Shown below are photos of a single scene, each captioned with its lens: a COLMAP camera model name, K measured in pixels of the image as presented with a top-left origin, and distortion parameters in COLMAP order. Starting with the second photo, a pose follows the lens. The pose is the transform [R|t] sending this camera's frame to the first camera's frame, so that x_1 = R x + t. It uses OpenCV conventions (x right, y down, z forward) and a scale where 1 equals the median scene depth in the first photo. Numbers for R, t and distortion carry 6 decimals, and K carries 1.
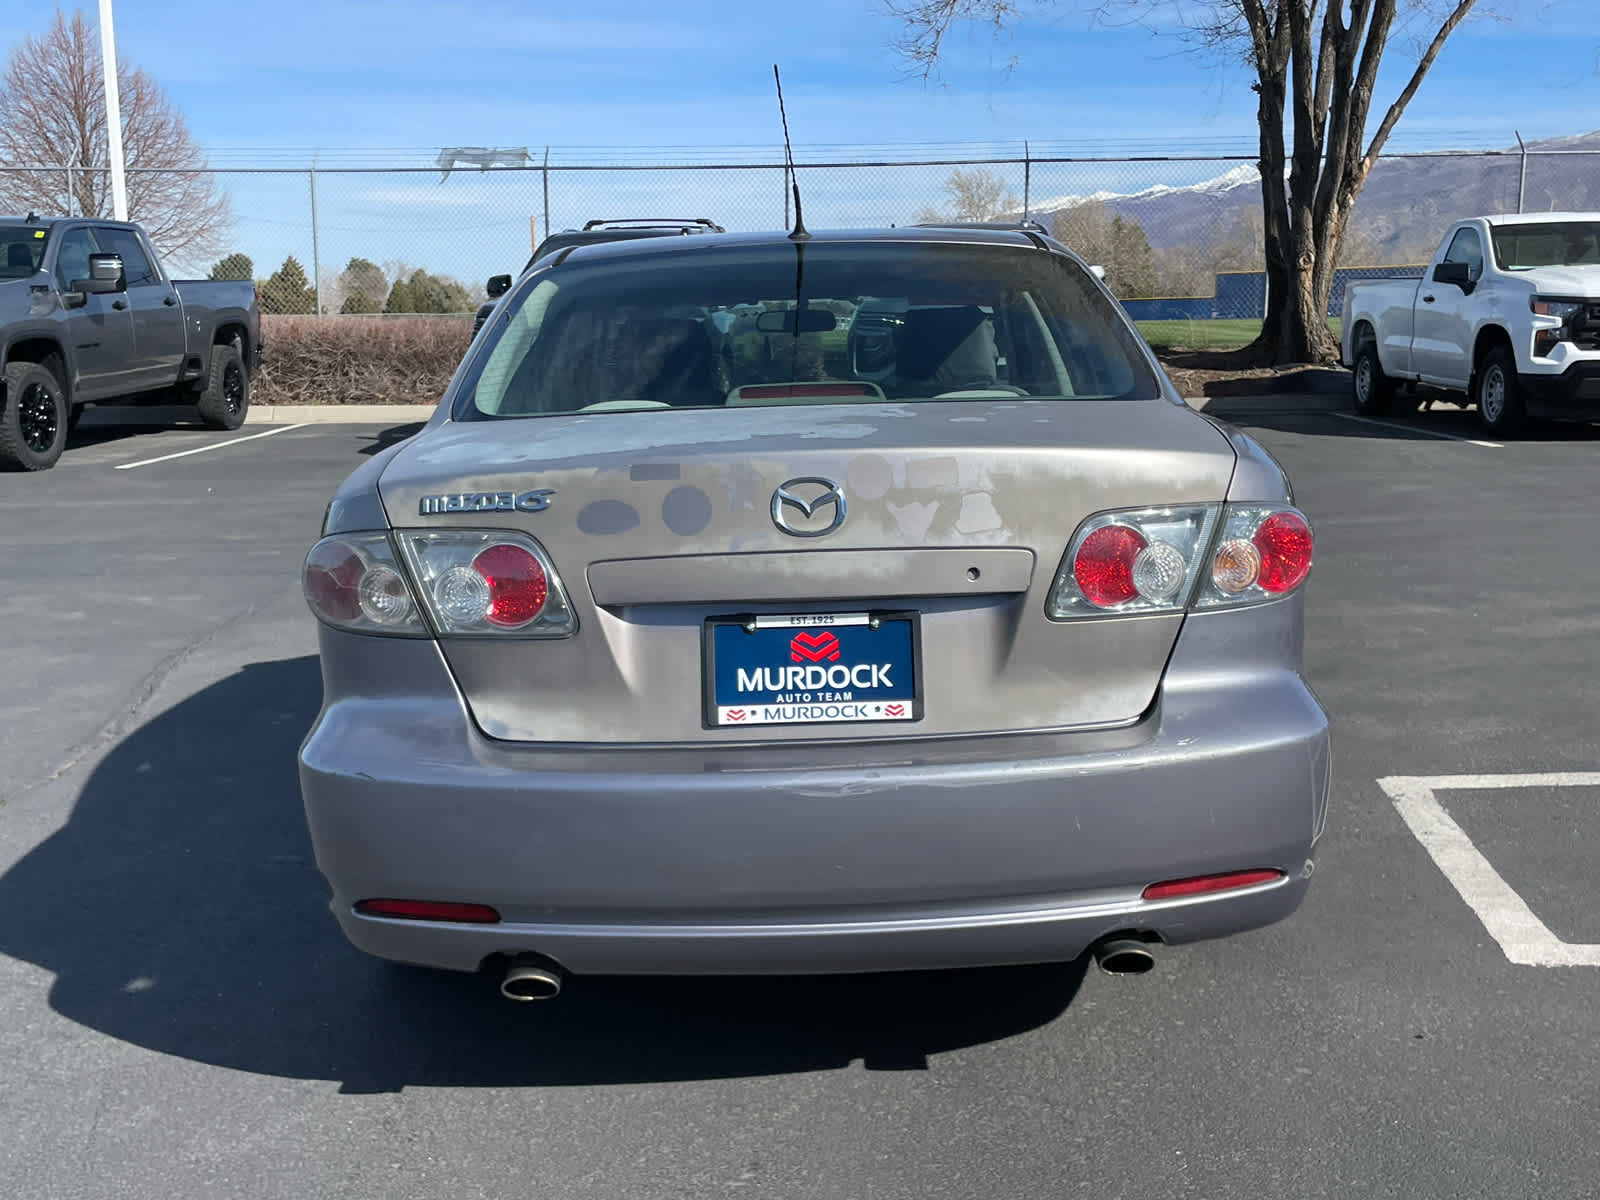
lens RADIAL K [[1682.0, 0, 830.5], [0, 1682.0, 628.3], [0, 0, 1]] dist [0.121408, -0.199169]
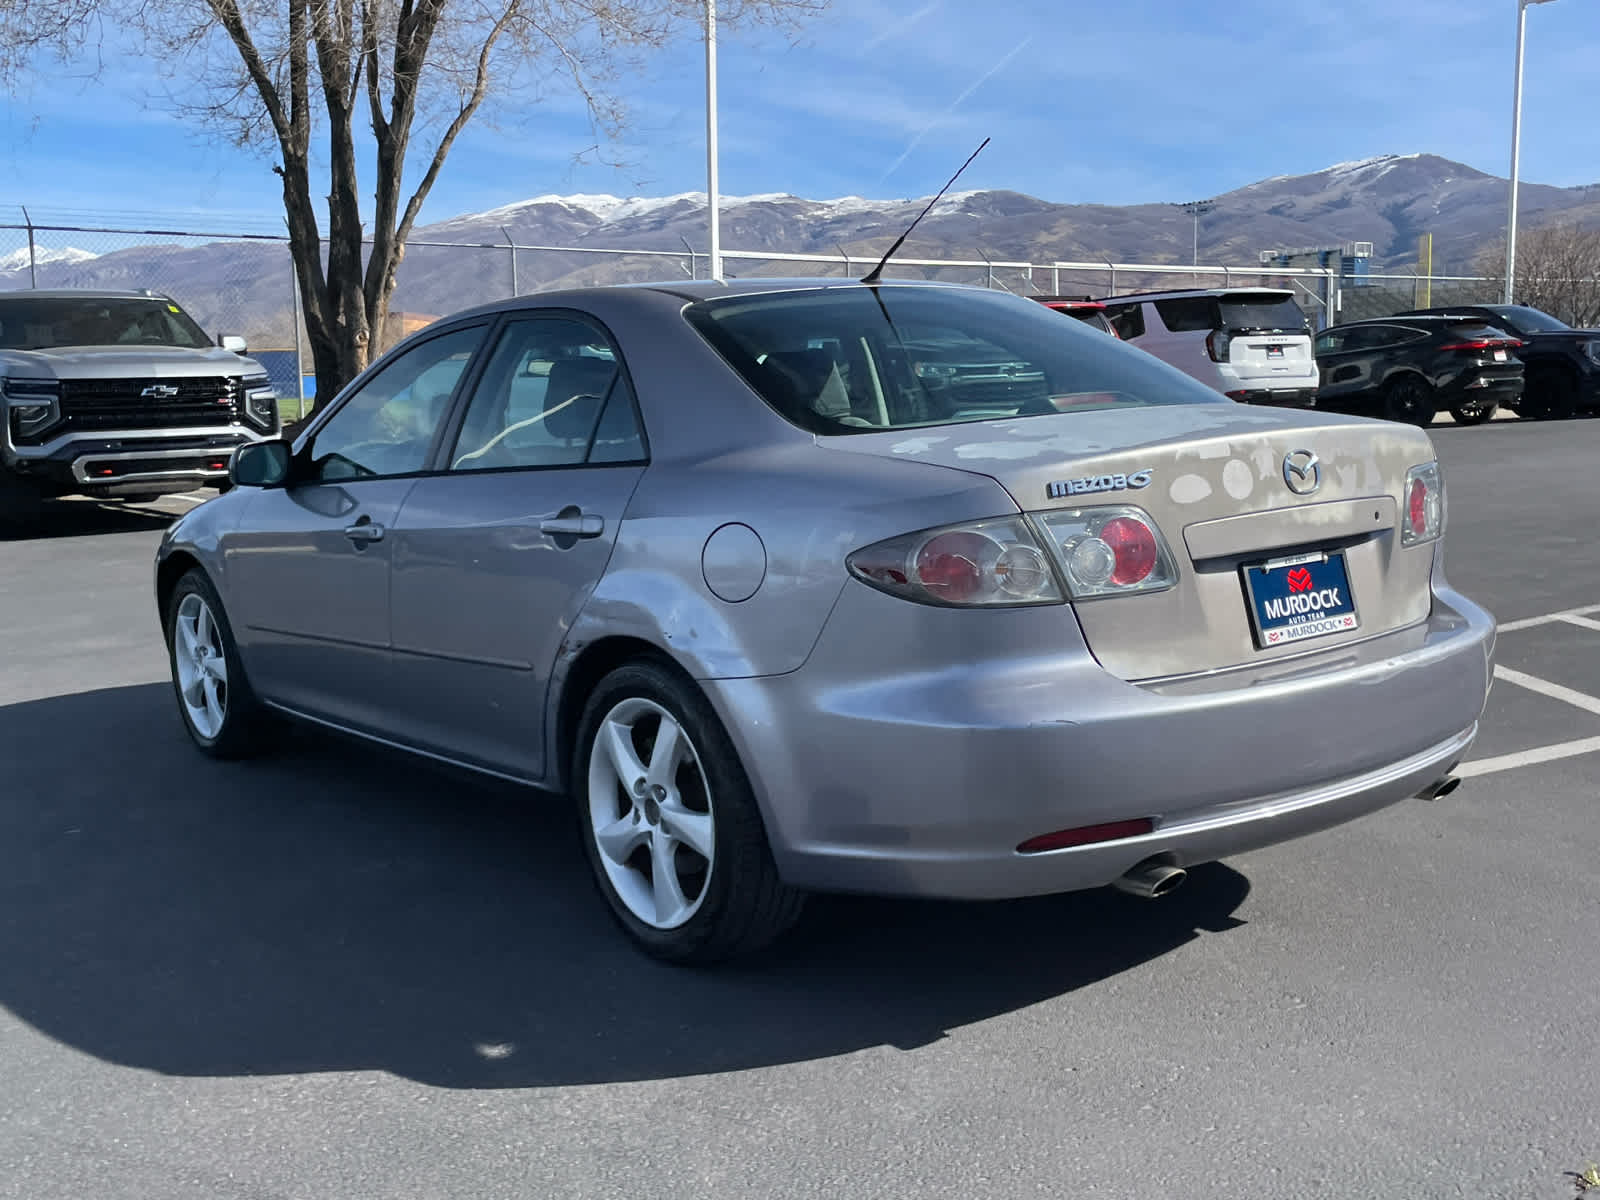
lens RADIAL K [[1675.3, 0, 818.5], [0, 1675.3, 593.3], [0, 0, 1]] dist [0.127082, -0.204831]
pose [[0.794737, -0.084976, 0.600976, -1.092041], [0.125558, 0.991751, -0.025809, 0.008344], [-0.593825, 0.095969, 0.798850, 0.174964]]
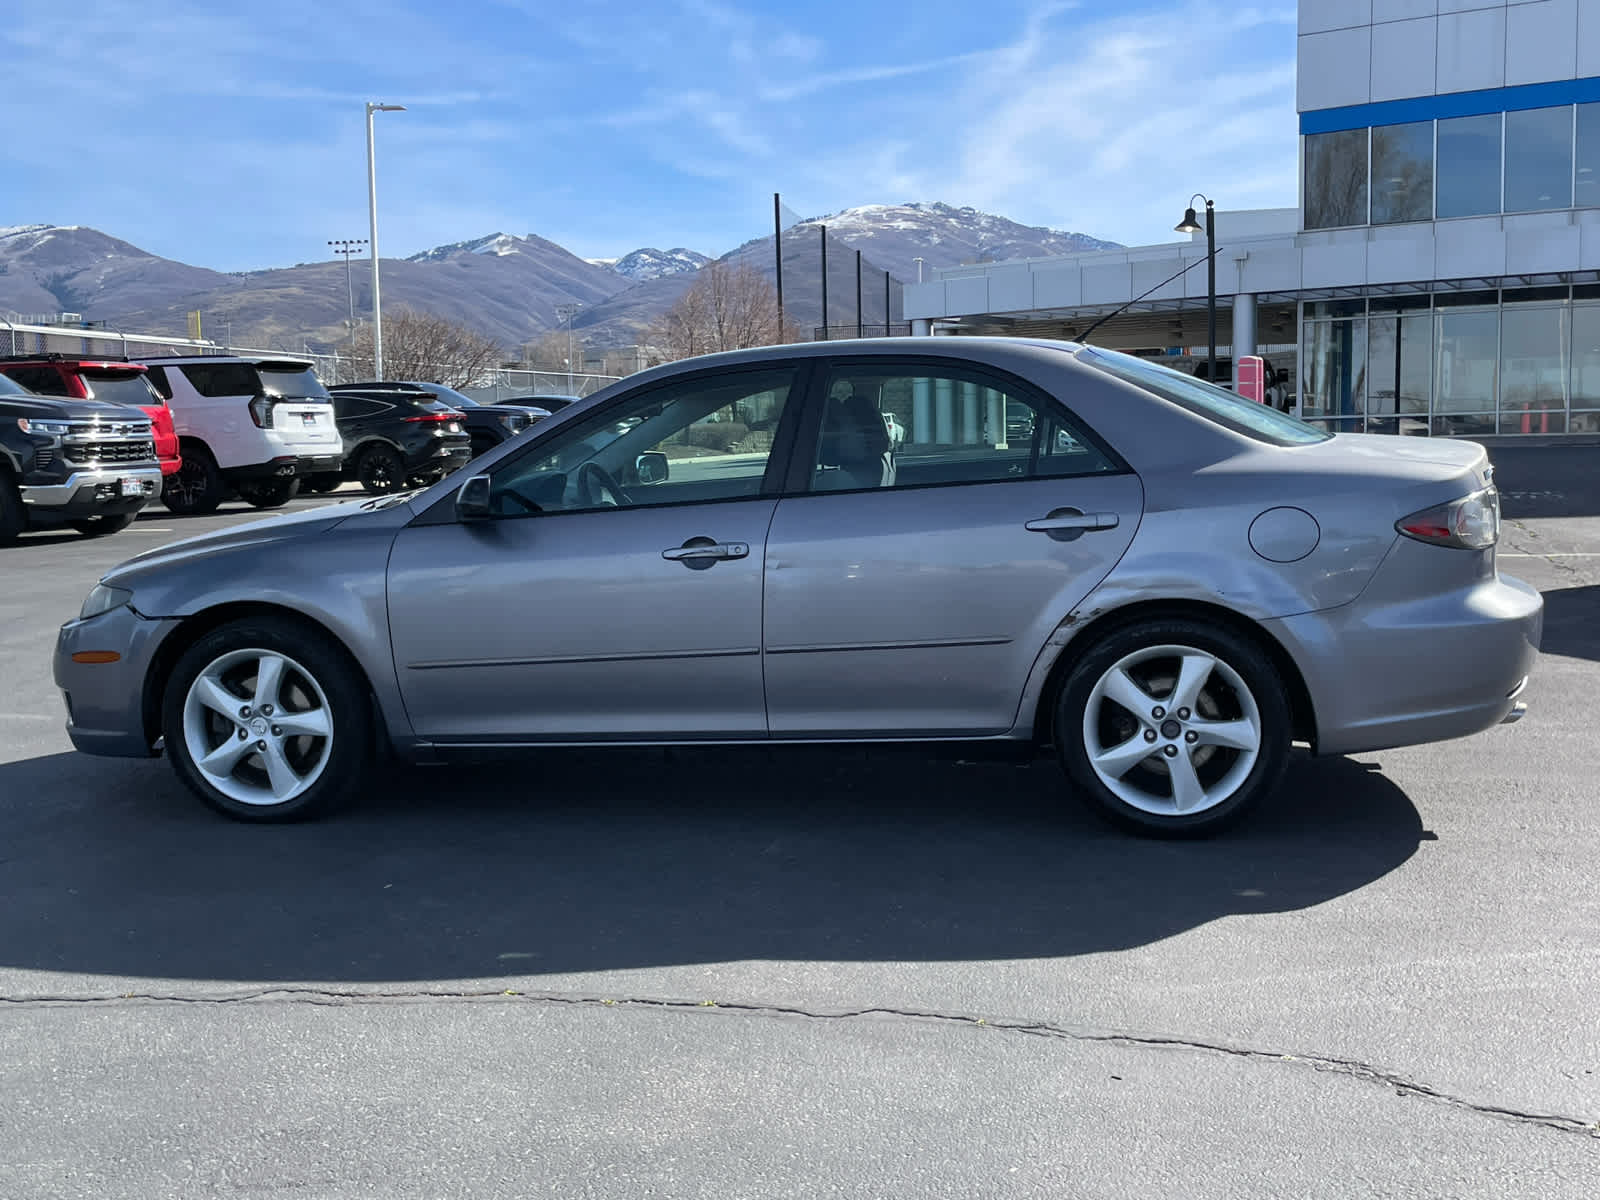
lens RADIAL K [[1682.0, 0, 827.0], [0, 1682.0, 607.7], [0, 0, 1]] dist [0.118824, -0.225153]
pose [[0.174359, -0.098250, 0.979768, -2.337094], [0.196873, 0.978398, 0.063077, -0.202045], [-0.964801, 0.181892, 0.189935, 1.430377]]
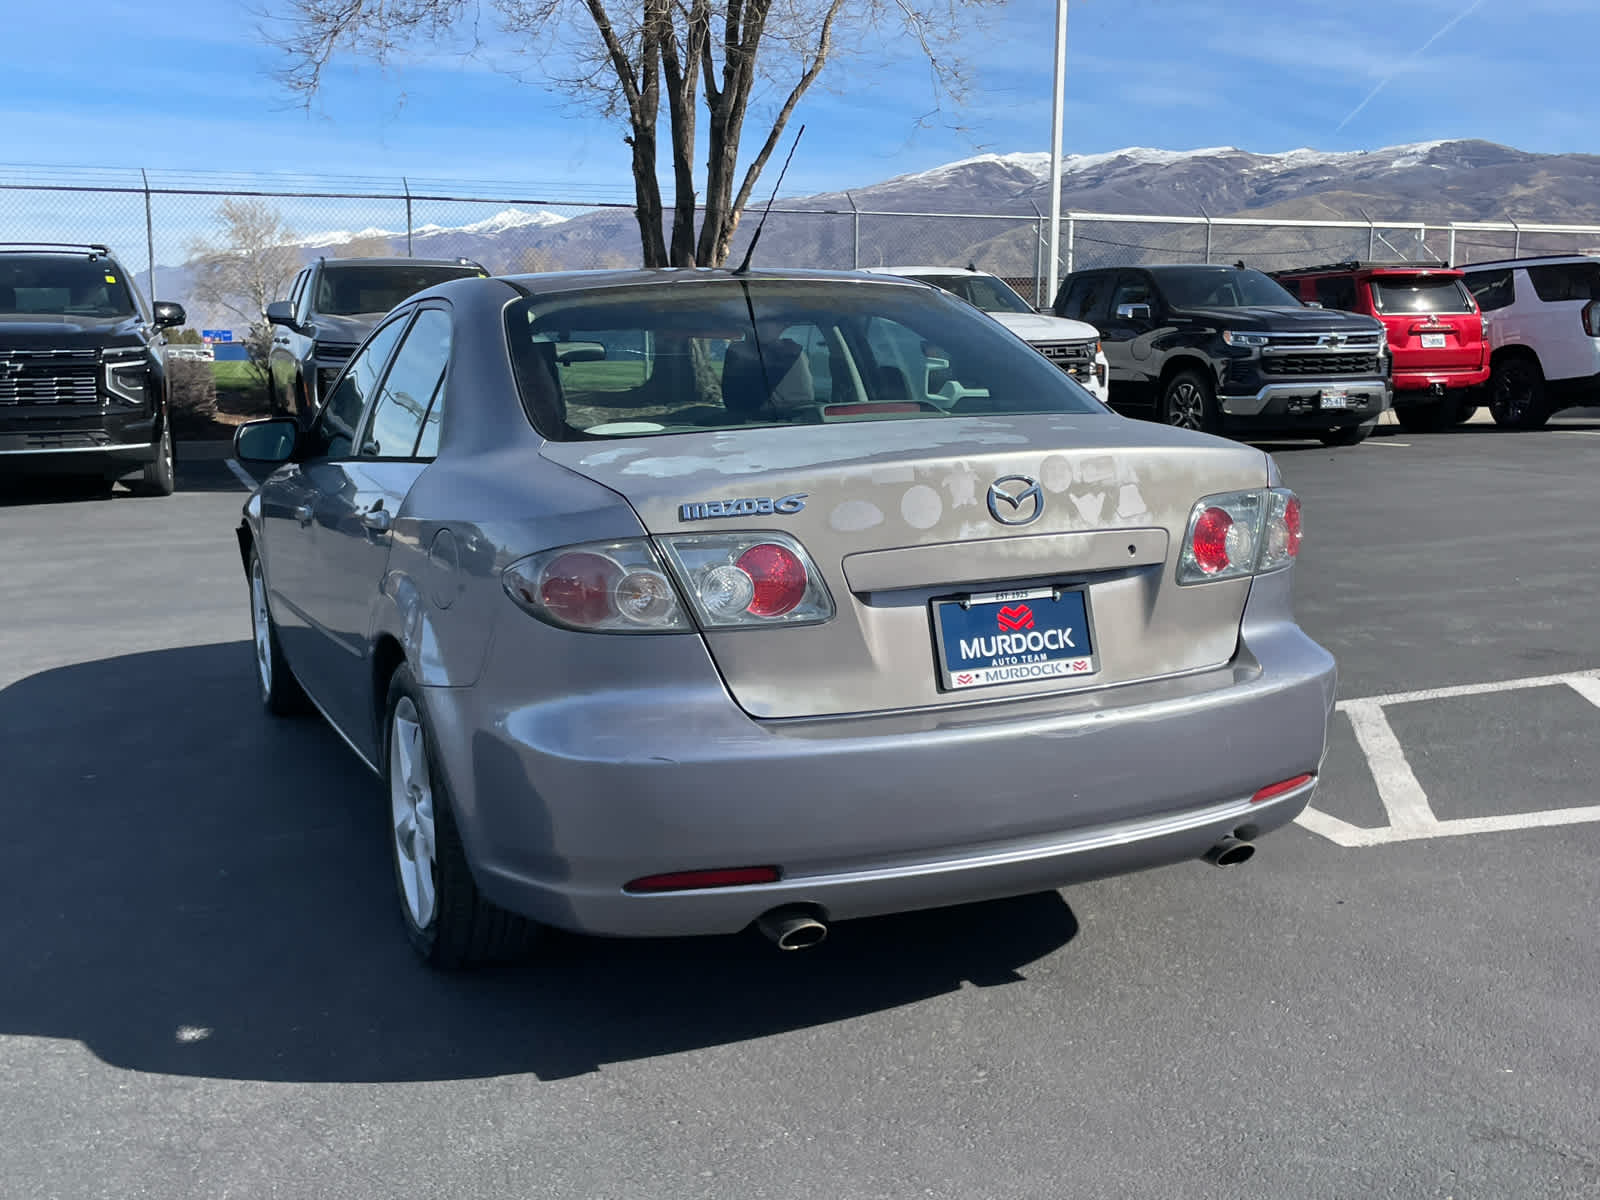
lens RADIAL K [[1682.0, 0, 827.0], [0, 1682.0, 607.7], [0, 0, 1]] dist [0.118824, -0.225153]
pose [[0.917486, -0.057160, 0.393639, -0.600681], [0.070296, 0.997345, -0.019021, 0.017255], [-0.391506, 0.045122, 0.919068, -0.046285]]
